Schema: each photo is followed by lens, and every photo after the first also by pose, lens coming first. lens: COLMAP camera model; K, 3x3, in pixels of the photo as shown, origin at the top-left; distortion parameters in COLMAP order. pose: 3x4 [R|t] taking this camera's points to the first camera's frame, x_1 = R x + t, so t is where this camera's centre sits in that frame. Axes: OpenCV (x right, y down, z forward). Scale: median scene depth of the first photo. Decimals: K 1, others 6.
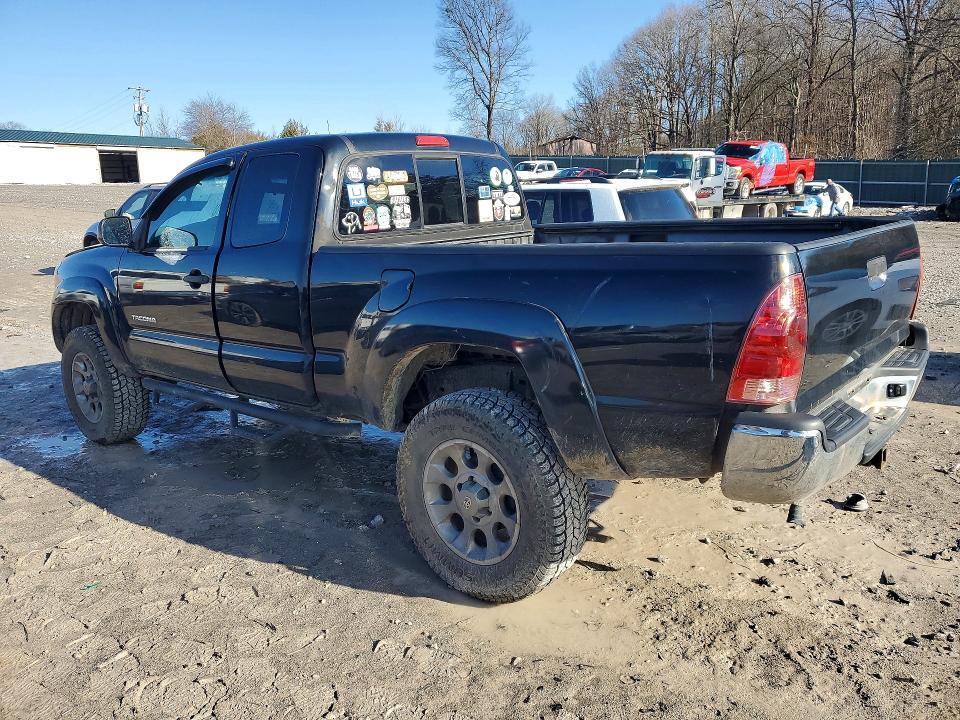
lens RADIAL K [[750.7, 0, 480.0], [0, 750.7, 360.0], [0, 0, 1]] dist [0.027228, -0.013475]
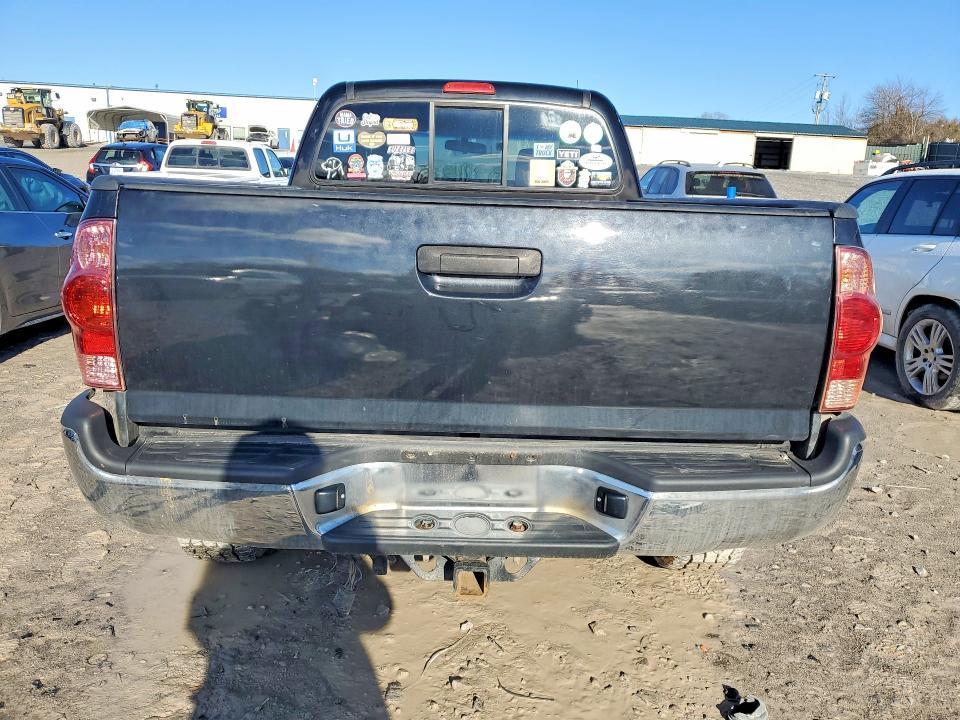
lens RADIAL K [[750.7, 0, 480.0], [0, 750.7, 360.0], [0, 0, 1]] dist [0.027228, -0.013475]
pose [[0.655667, 0.228459, -0.719657, 0.713271], [-0.220484, 0.969515, 0.106899, -0.081104], [0.722141, 0.088582, 0.686051, 0.454058]]
